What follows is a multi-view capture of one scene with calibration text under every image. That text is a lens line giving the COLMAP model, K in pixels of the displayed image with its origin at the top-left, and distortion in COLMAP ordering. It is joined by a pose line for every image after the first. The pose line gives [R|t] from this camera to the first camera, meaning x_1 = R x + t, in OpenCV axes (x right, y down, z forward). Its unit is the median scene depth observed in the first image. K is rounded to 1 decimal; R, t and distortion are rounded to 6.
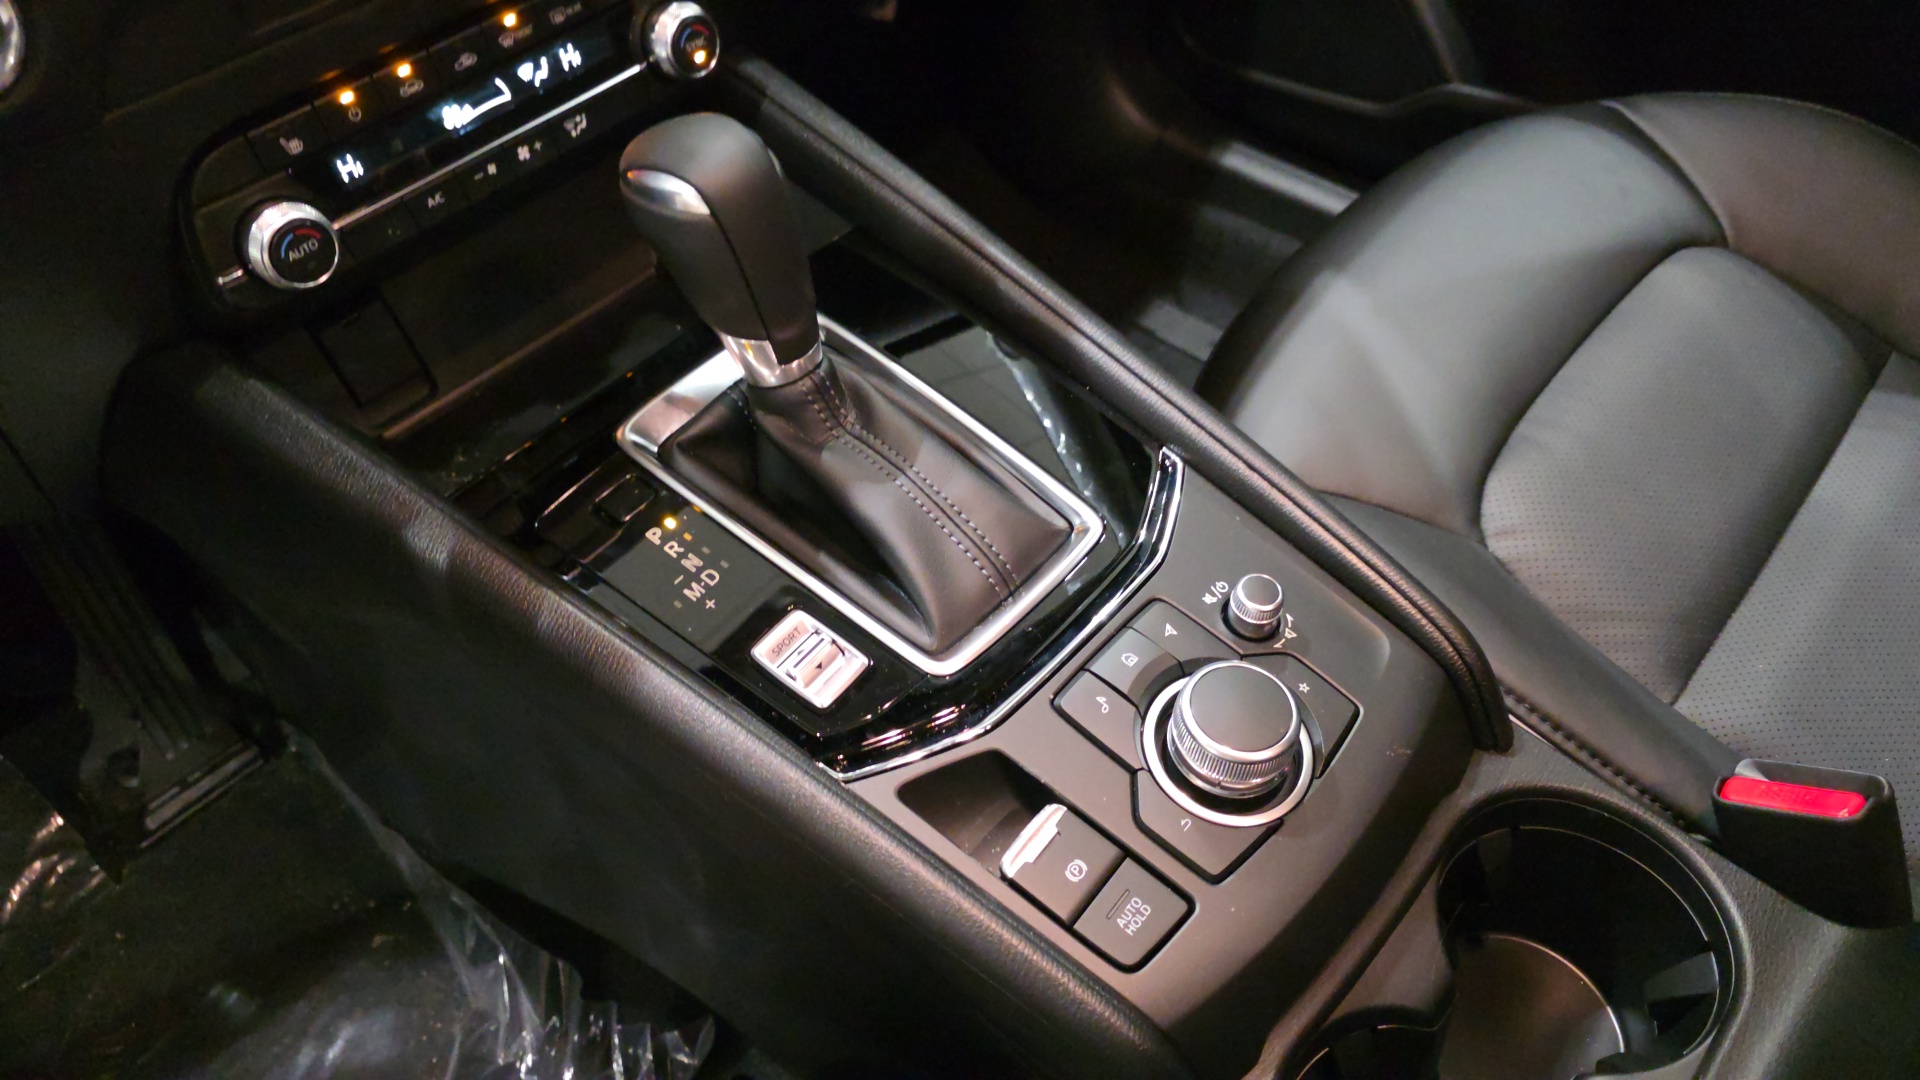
lens RADIAL K [[1316.7, 0, 954.8], [0, 1316.7, 552.9], [0, 0, 1]] dist [0.043923, -0.018105]
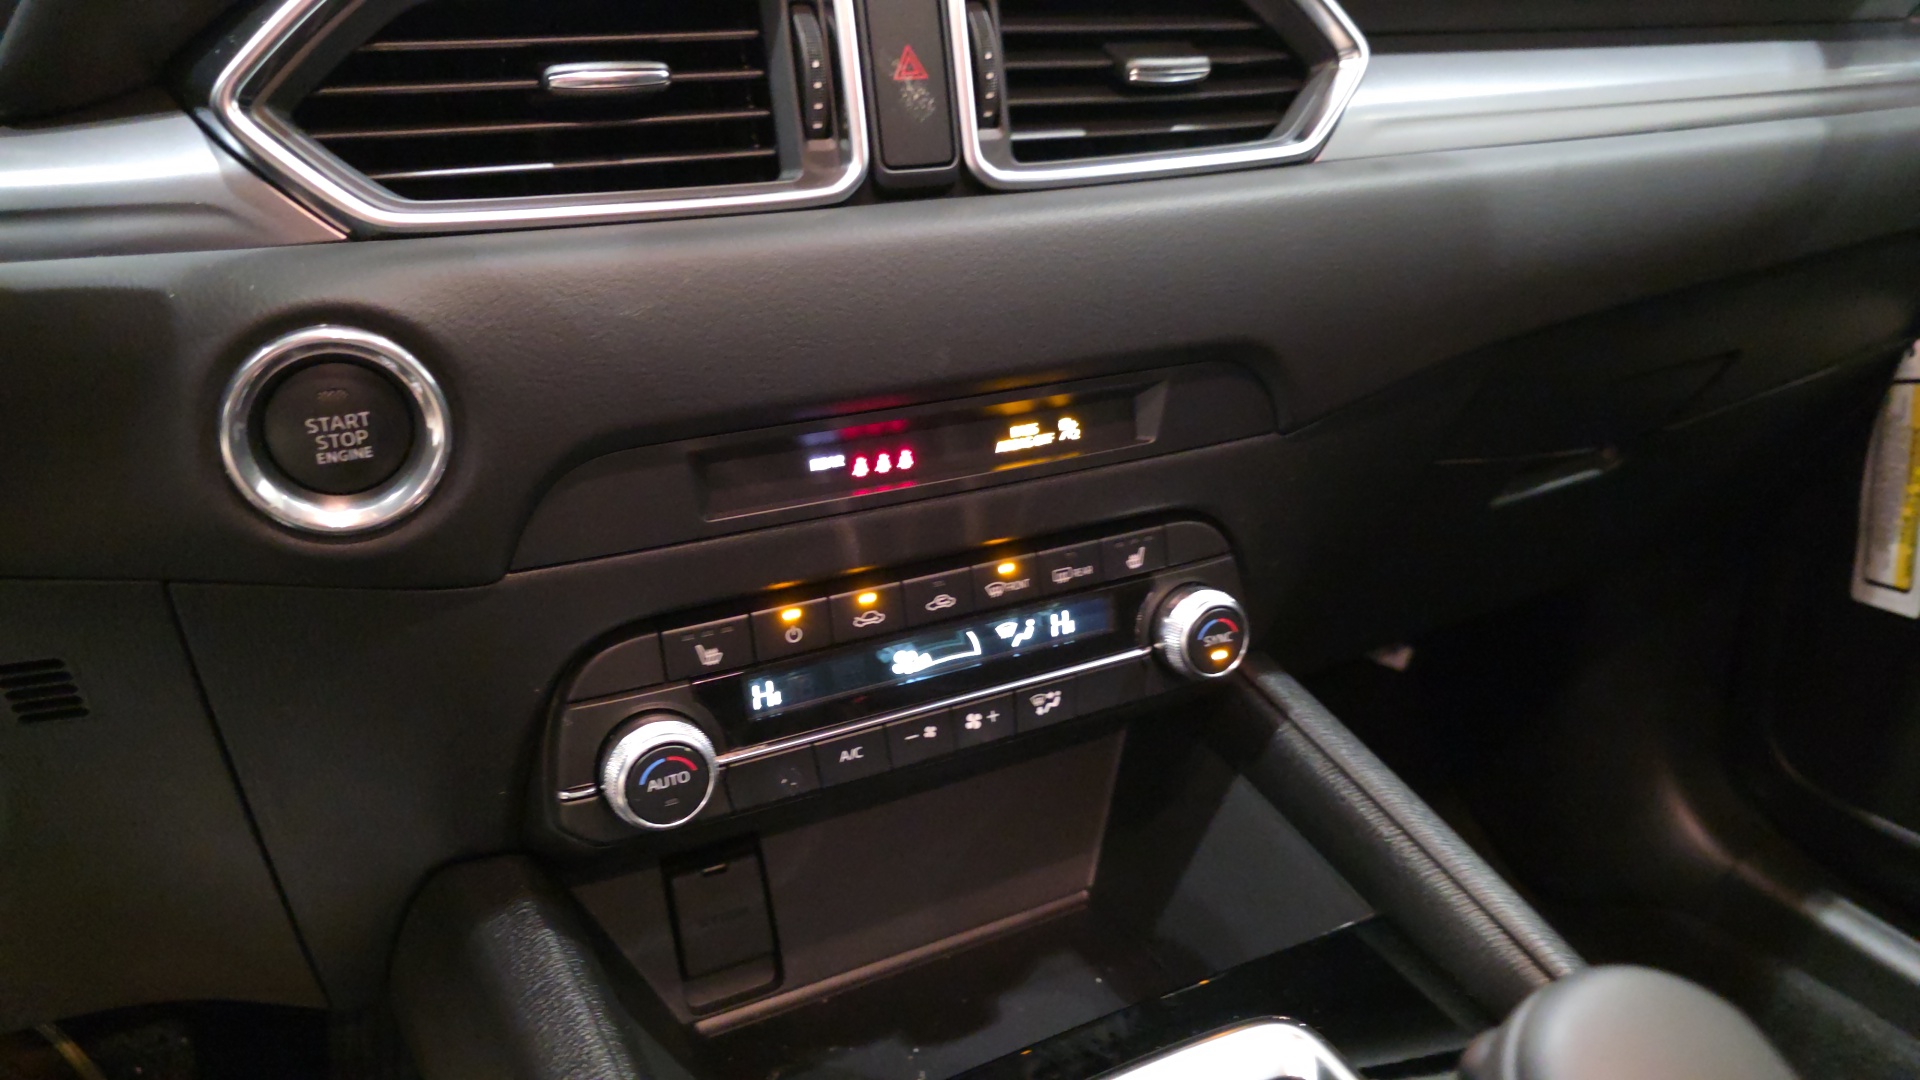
lens RADIAL K [[1313.4, 0, 954.8], [0, 1313.4, 516.8], [0, 0, 1]] dist [0.042539, -0.072404]
pose [[0.924761, 0.158604, -0.345921, -0.086218], [-0.299056, 0.865024, -0.402864, -0.090032], [0.235334, 0.476003, 0.847372, 0.283102]]
